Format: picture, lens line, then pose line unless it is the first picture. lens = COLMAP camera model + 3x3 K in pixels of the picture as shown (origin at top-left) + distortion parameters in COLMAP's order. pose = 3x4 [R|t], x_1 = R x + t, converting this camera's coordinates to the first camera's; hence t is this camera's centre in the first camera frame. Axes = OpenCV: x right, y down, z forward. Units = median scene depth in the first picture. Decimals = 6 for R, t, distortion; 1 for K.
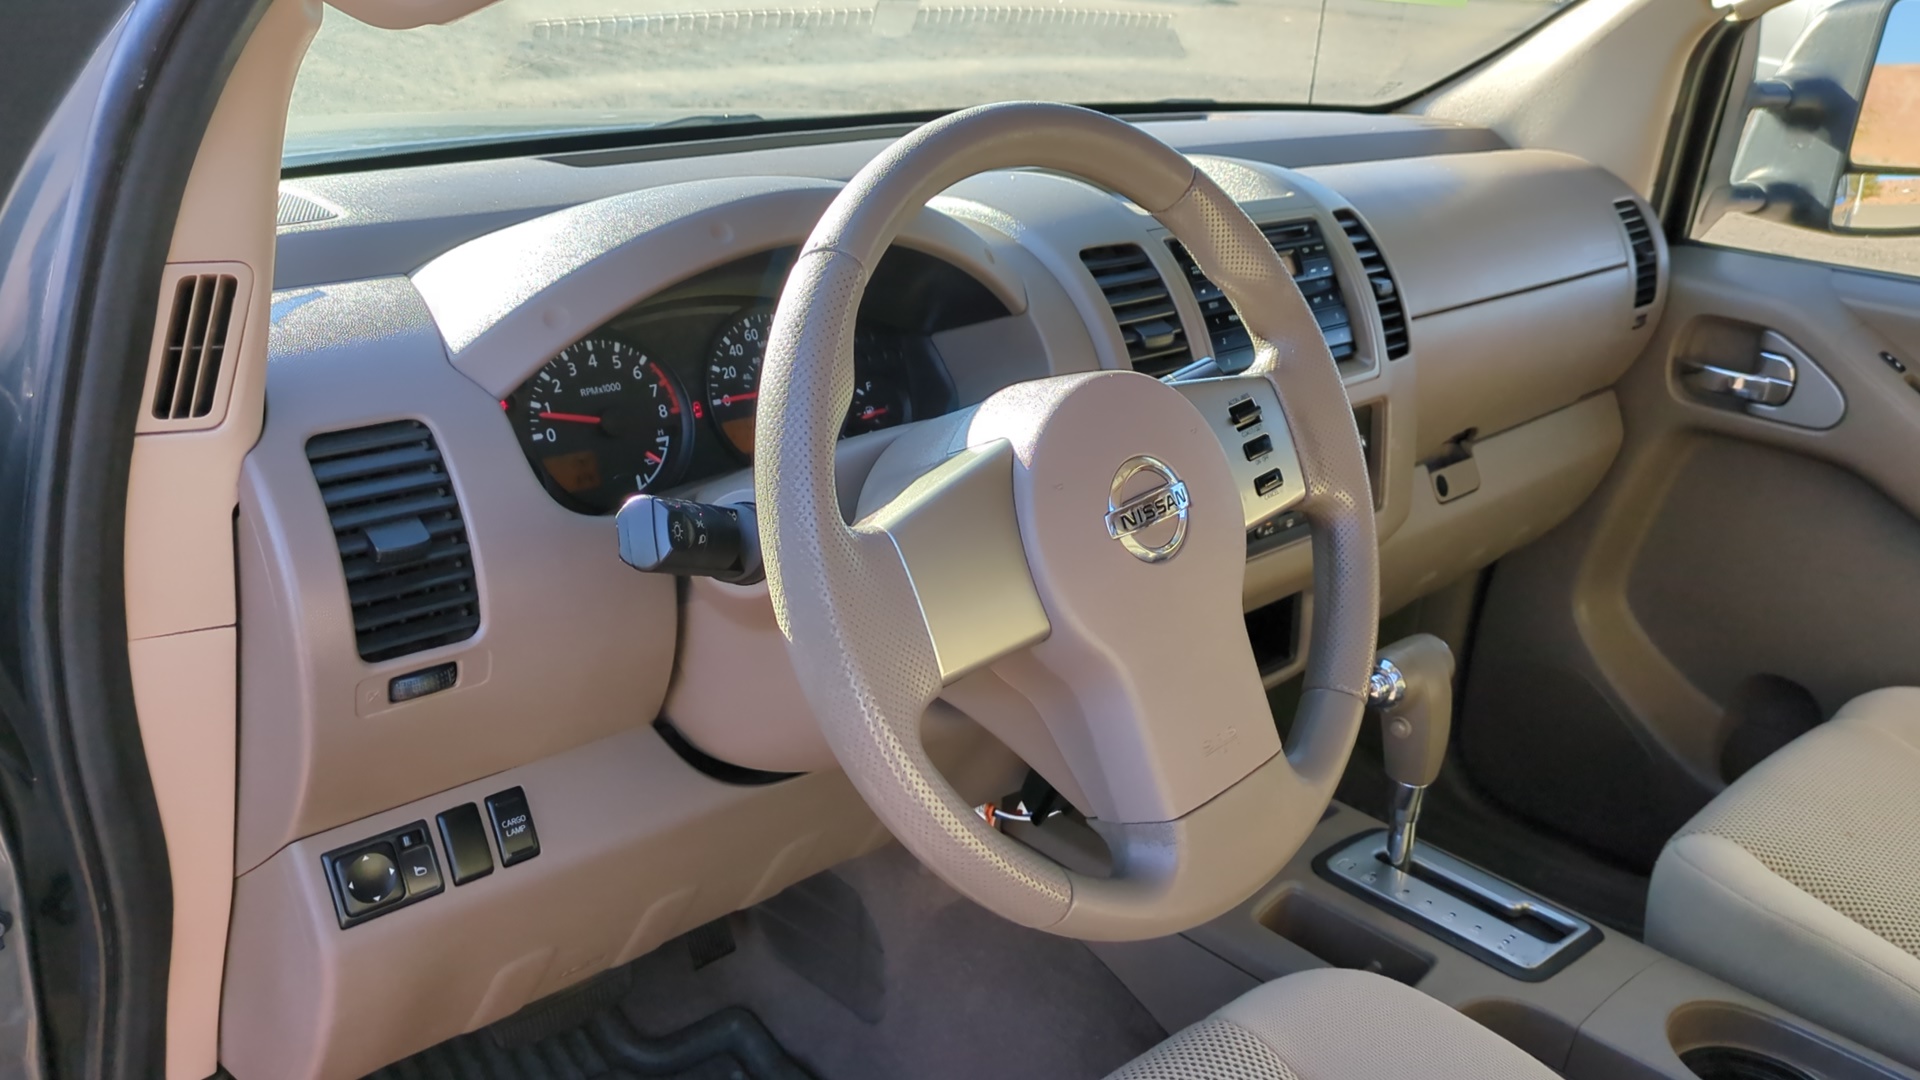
lens RADIAL K [[1646.1, 0, 968.2], [0, 1646.1, 534.3], [0, 0, 1]] dist [0.078800, -0.095634]
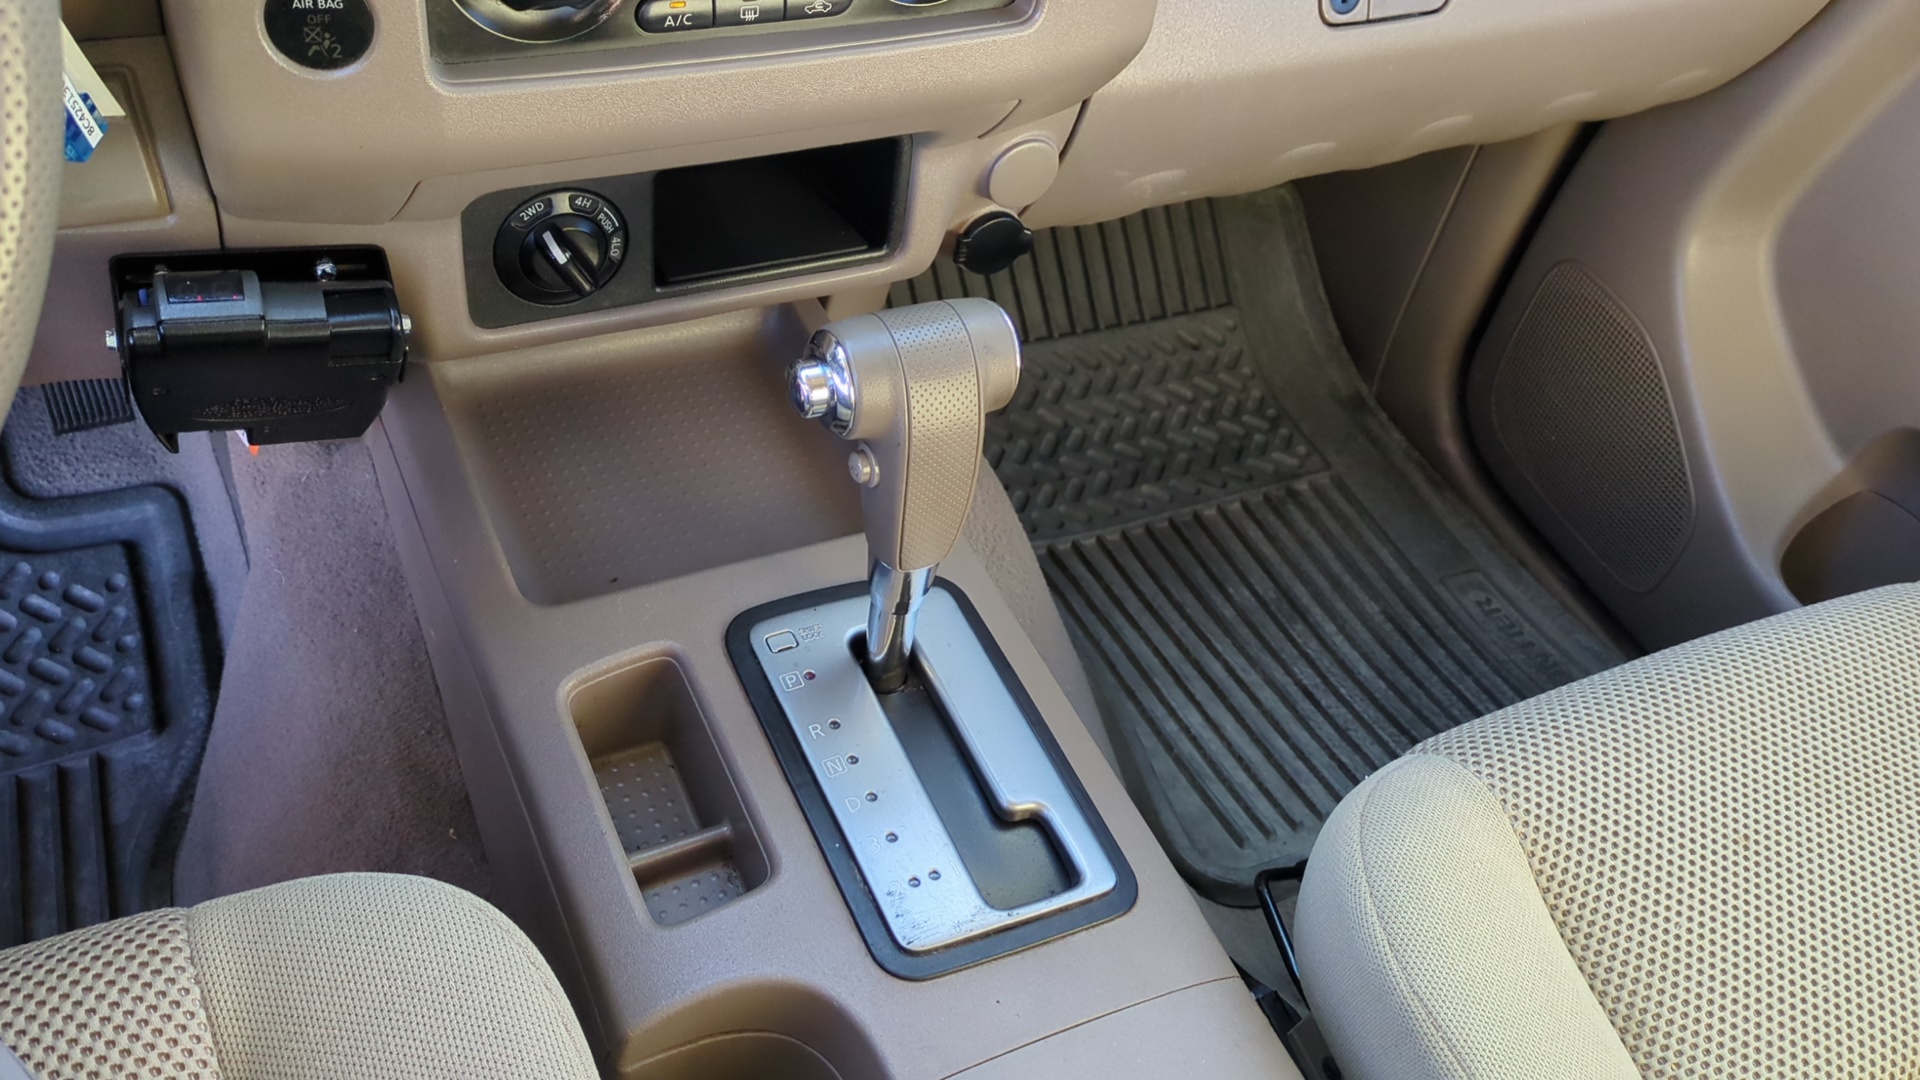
lens RADIAL K [[1646.1, 0, 968.2], [0, 1646.1, 534.3], [0, 0, 1]] dist [0.078800, -0.095634]
pose [[0.942178, 0.296797, -0.155606, 0.477897], [-0.210553, 0.885526, 0.414140, -0.109305], [0.260708, -0.357430, 0.896814, 0.671131]]
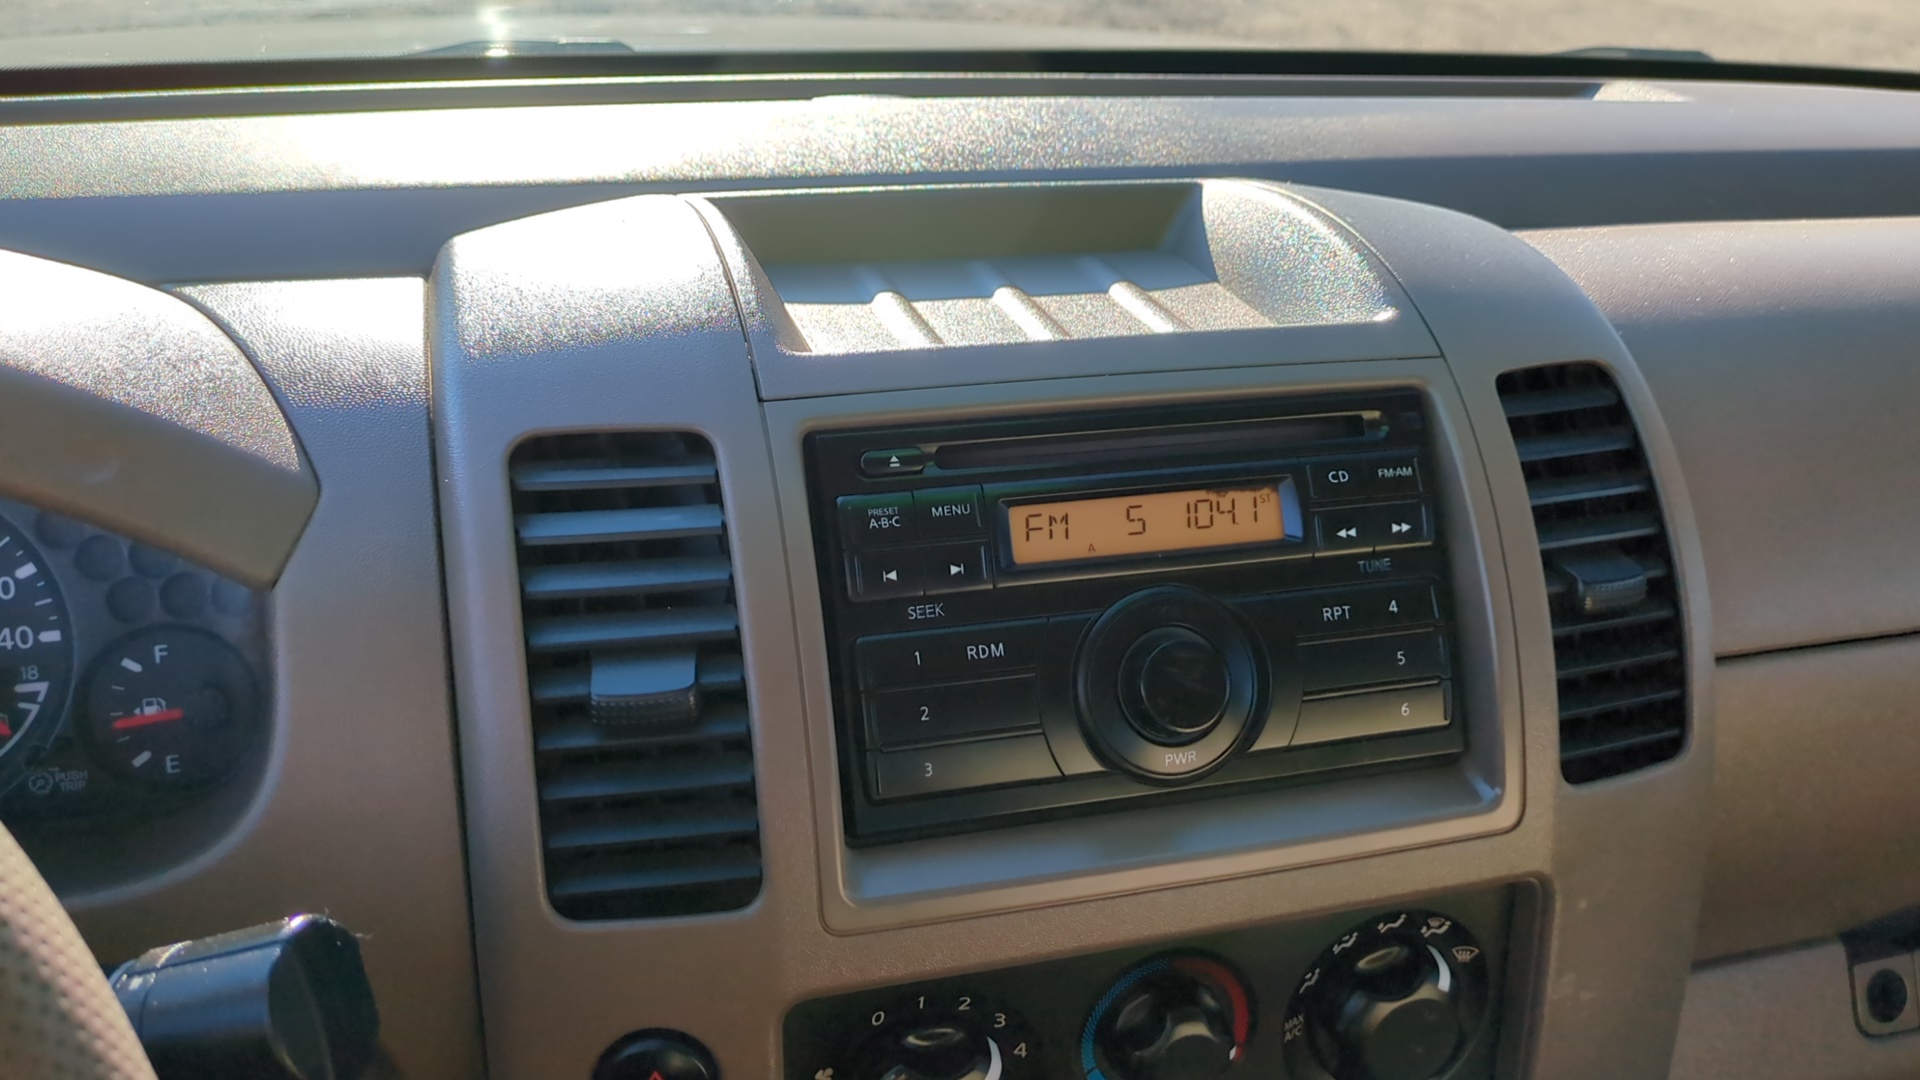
lens RADIAL K [[1646.1, 0, 968.2], [0, 1646.1, 534.3], [0, 0, 1]] dist [0.078800, -0.095634]
pose [[0.878149, 0.181432, -0.442646, 0.385646], [-0.158519, 0.983374, 0.088586, -0.229356], [0.451359, -0.007624, 0.892310, 0.793629]]
